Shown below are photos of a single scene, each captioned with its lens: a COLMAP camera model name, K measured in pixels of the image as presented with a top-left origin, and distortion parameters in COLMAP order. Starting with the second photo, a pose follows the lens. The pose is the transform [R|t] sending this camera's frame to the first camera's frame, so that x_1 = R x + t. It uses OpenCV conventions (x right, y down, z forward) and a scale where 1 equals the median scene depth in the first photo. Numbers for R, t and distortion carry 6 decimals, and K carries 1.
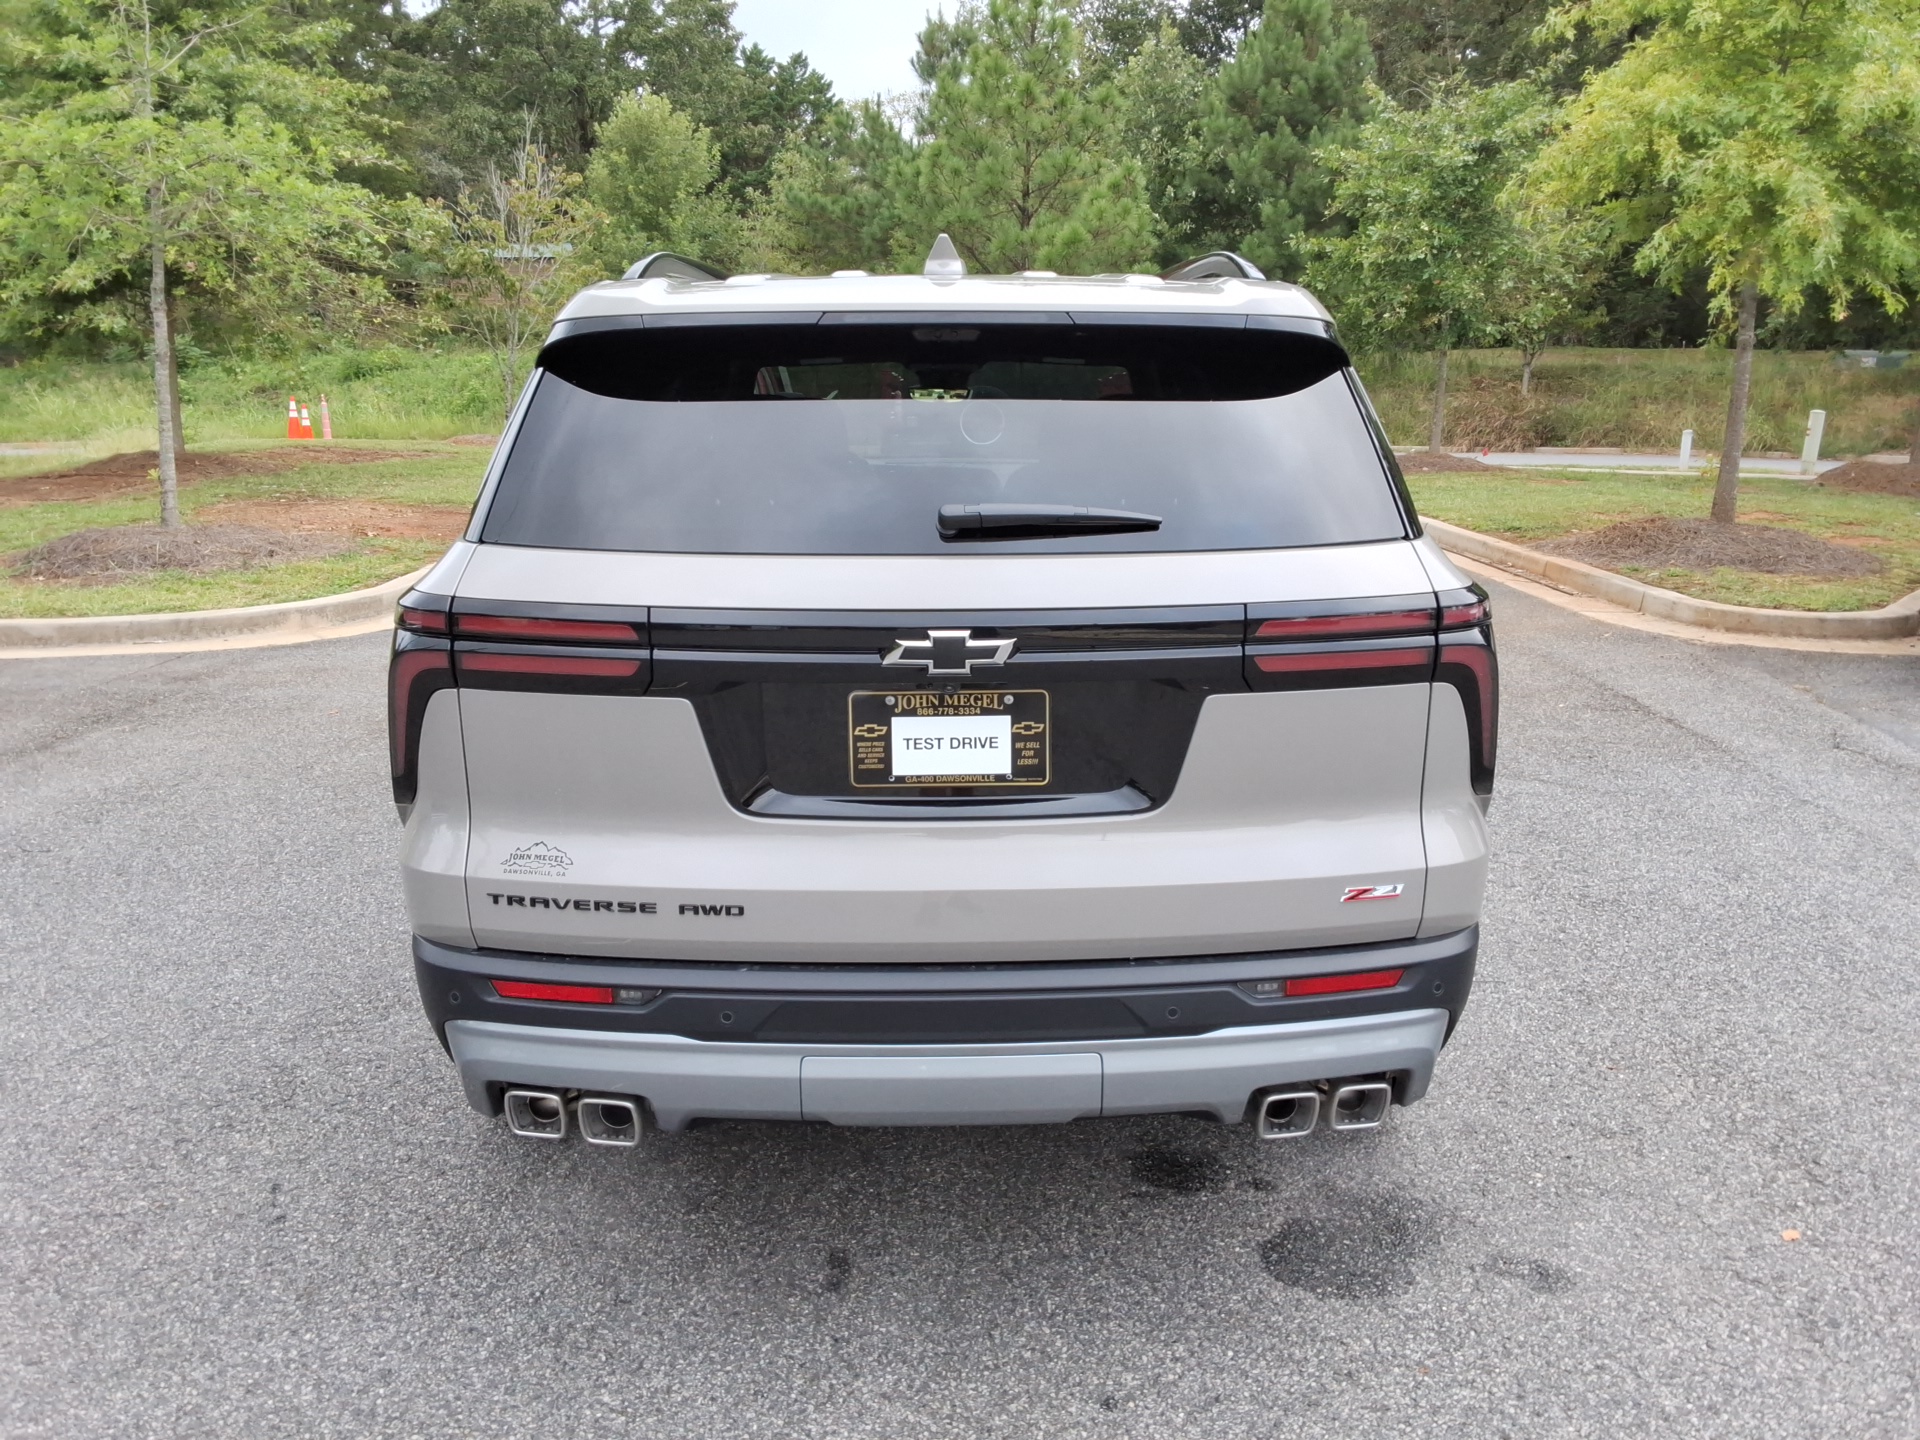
lens RADIAL K [[1545.9, 0, 970.7], [0, 1545.9, 698.9], [0, 0, 1]] dist [0.107675, -0.159266]
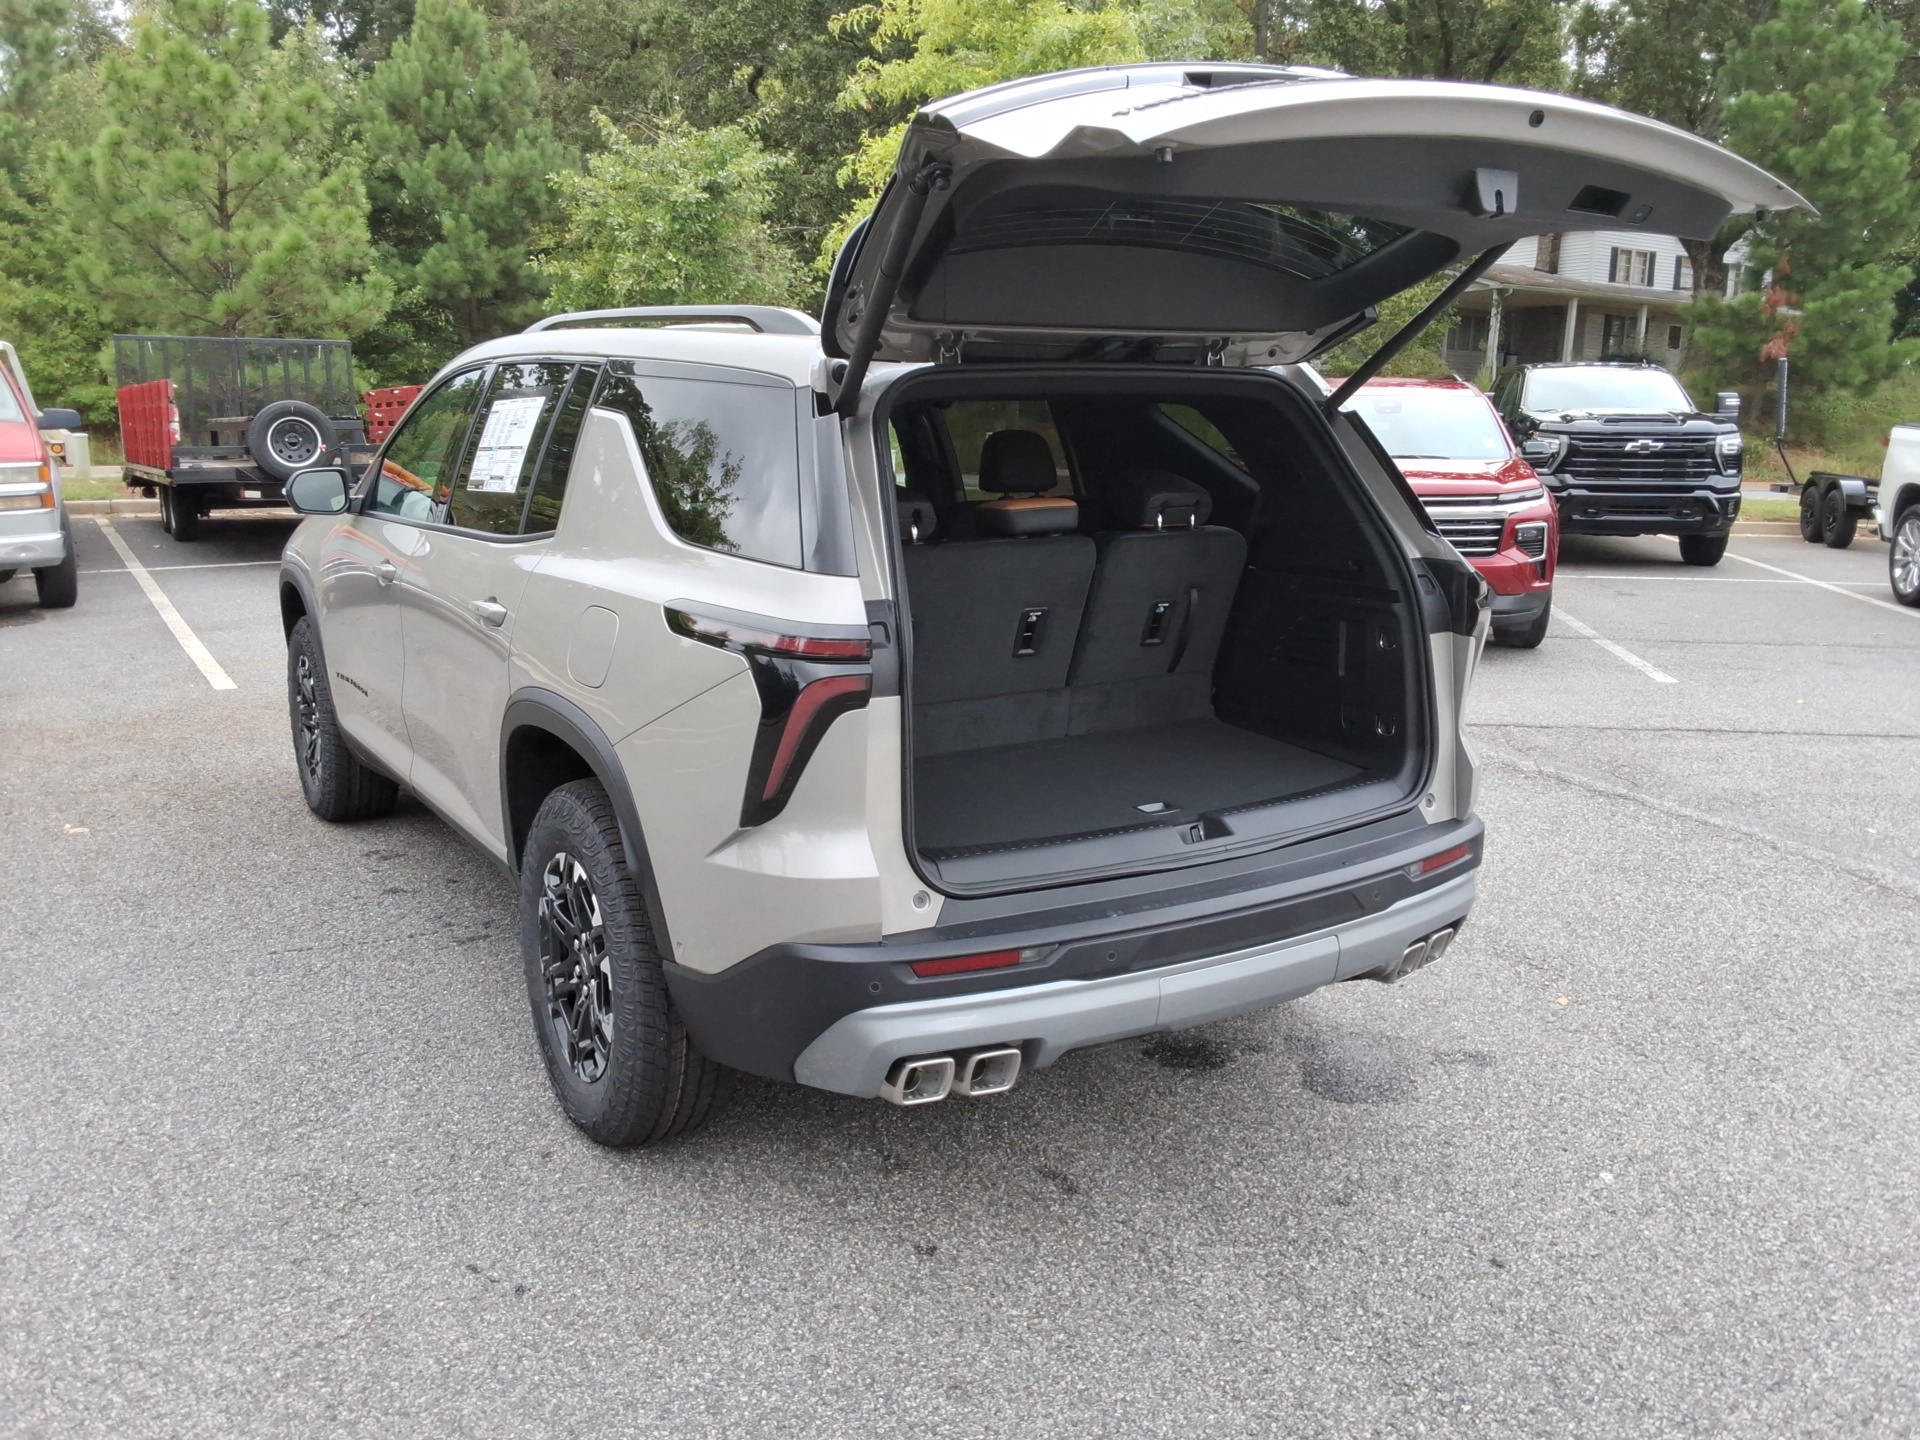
lens RADIAL K [[1545.9, 0, 972.7], [0, 1545.9, 704.2], [0, 0, 1]] dist [0.107675, -0.159266]
pose [[0.854294, -0.097511, 0.510561, -0.151898], [0.101159, 0.994655, 0.020704, -0.004498], [-0.509851, 0.033961, 0.859592, 0.002706]]
